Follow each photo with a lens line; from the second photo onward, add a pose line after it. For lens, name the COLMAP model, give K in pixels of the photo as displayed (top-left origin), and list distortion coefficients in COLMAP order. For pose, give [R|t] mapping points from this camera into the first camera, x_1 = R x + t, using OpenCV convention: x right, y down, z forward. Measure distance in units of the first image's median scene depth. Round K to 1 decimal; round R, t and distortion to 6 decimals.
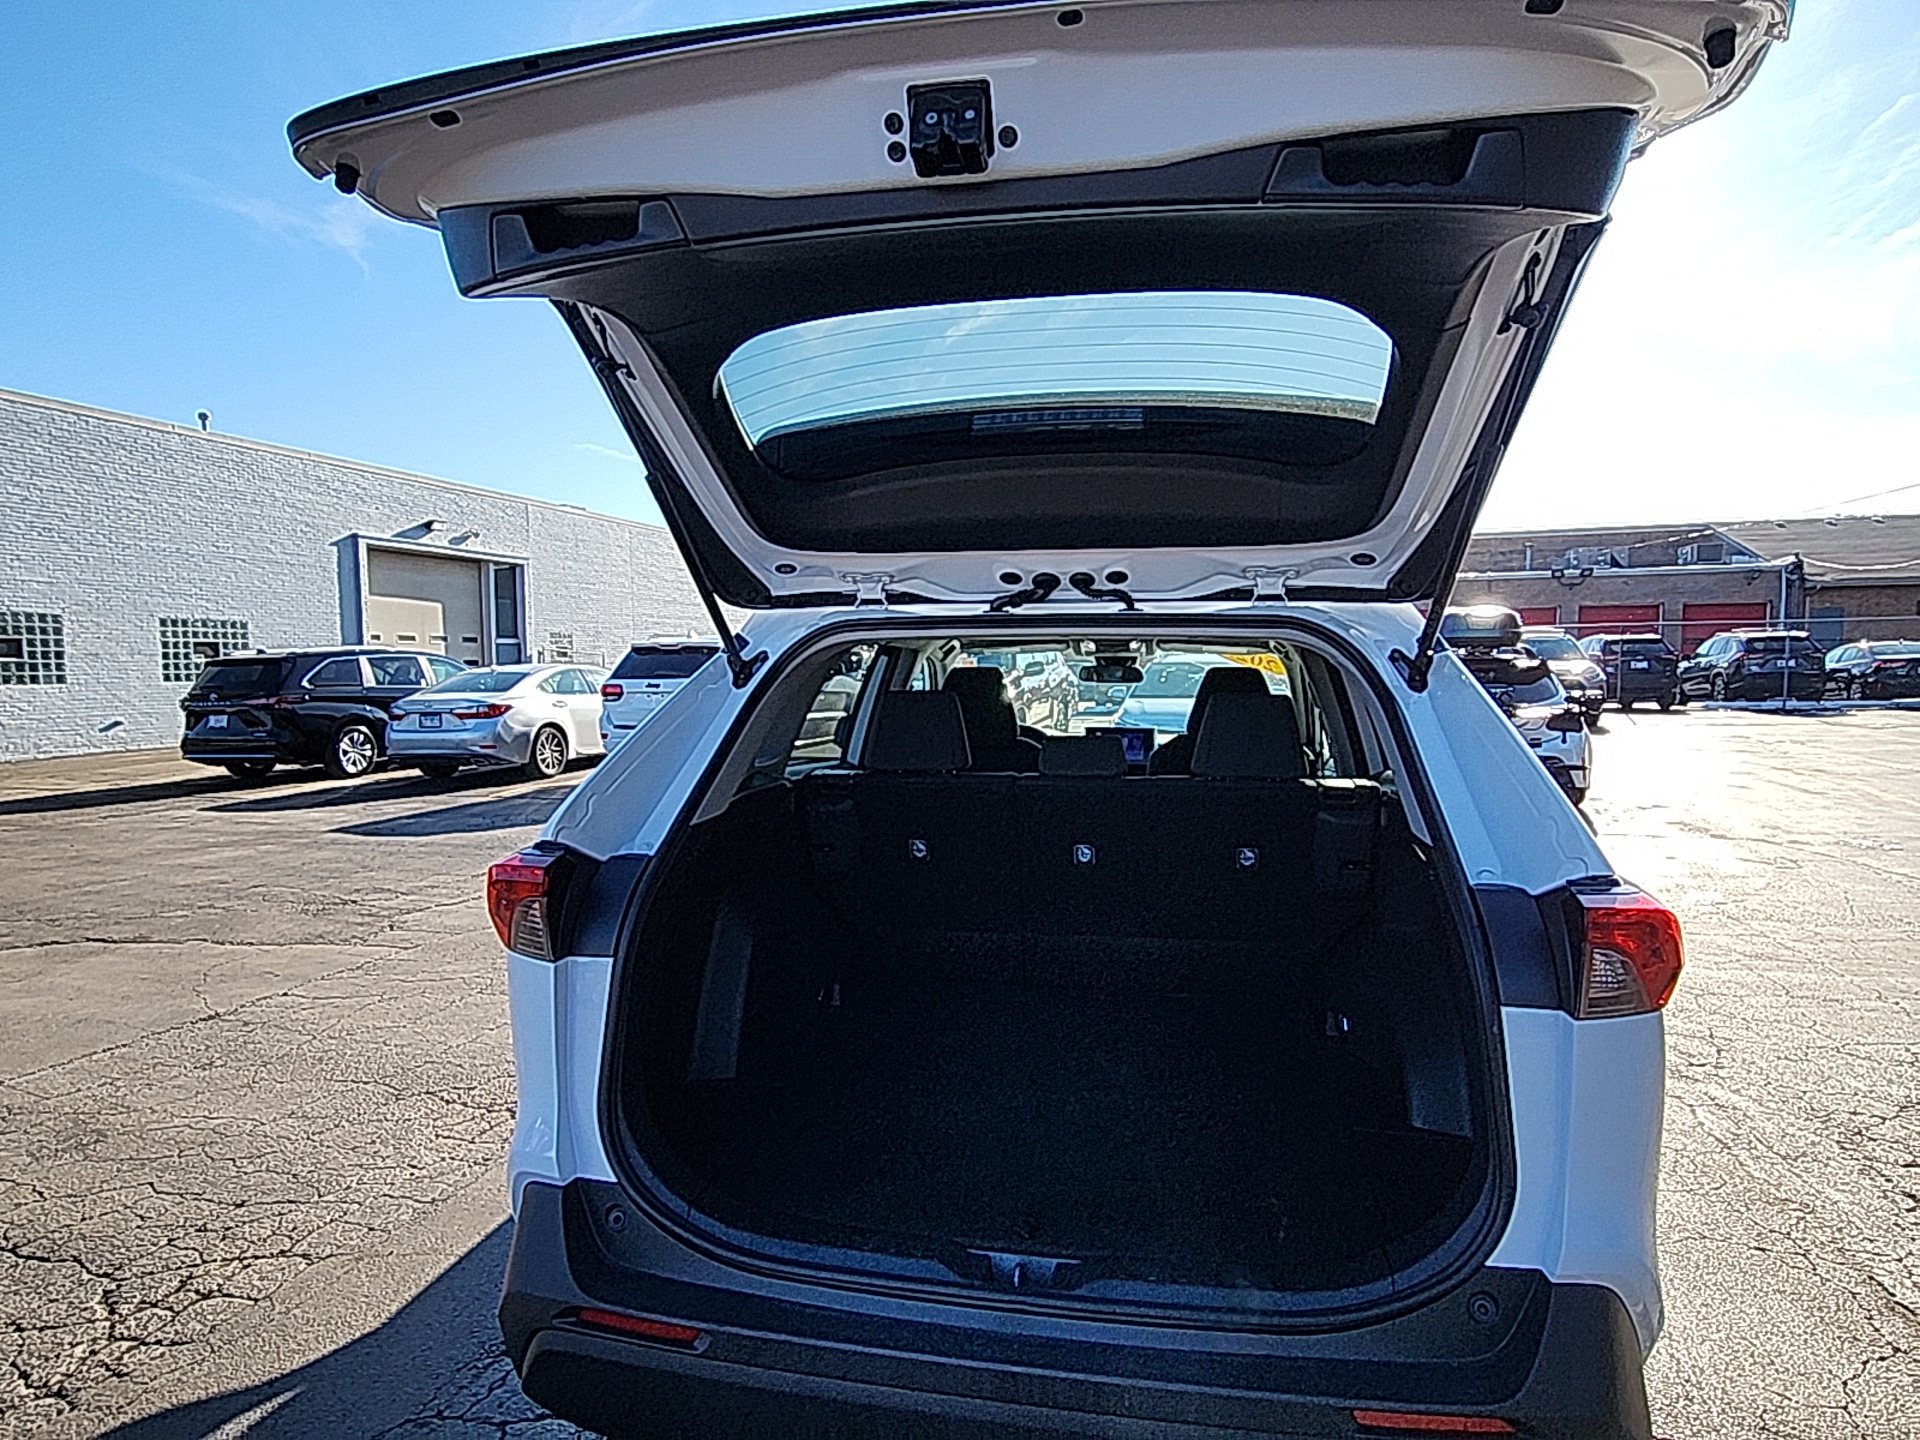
lens RADIAL K [[1141.6, 0, 960.0], [0, 1141.6, 720.0], [0, 0, 1]] dist [0.000787, 0.000436]
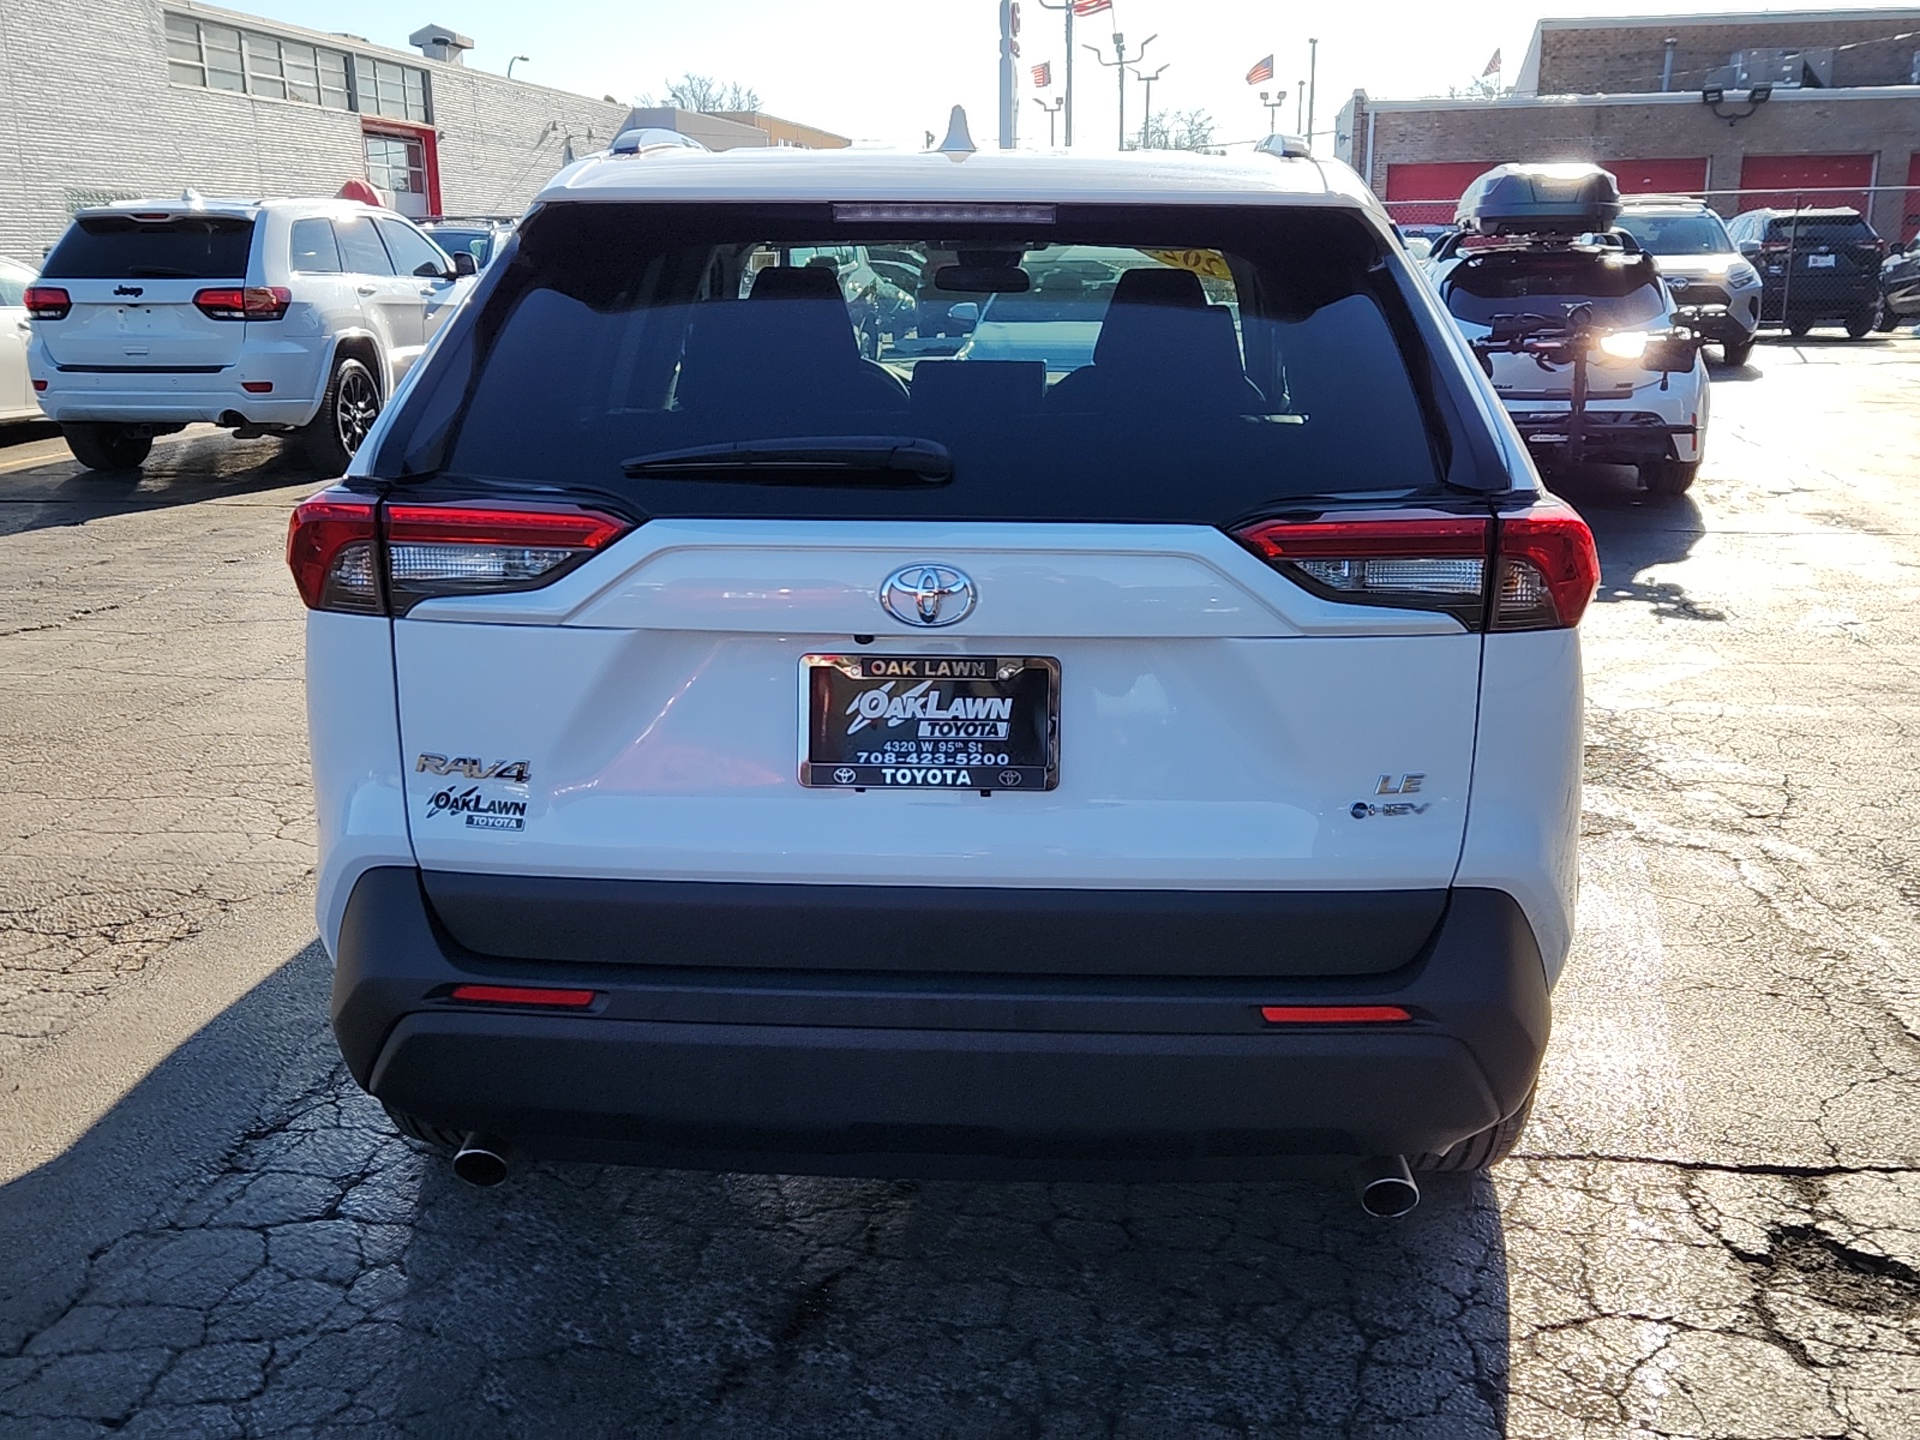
lens RADIAL K [[2105.8, 0, 954.9], [0, 2105.8, 764.3], [0, 0, 1]] dist [0.107633, -0.137435]
pose [[0.989683, -0.027626, 0.140588, -0.045526], [0.001175, 0.982767, 0.184845, 0.006844], [-0.143271, -0.182773, 0.972660, -0.182101]]
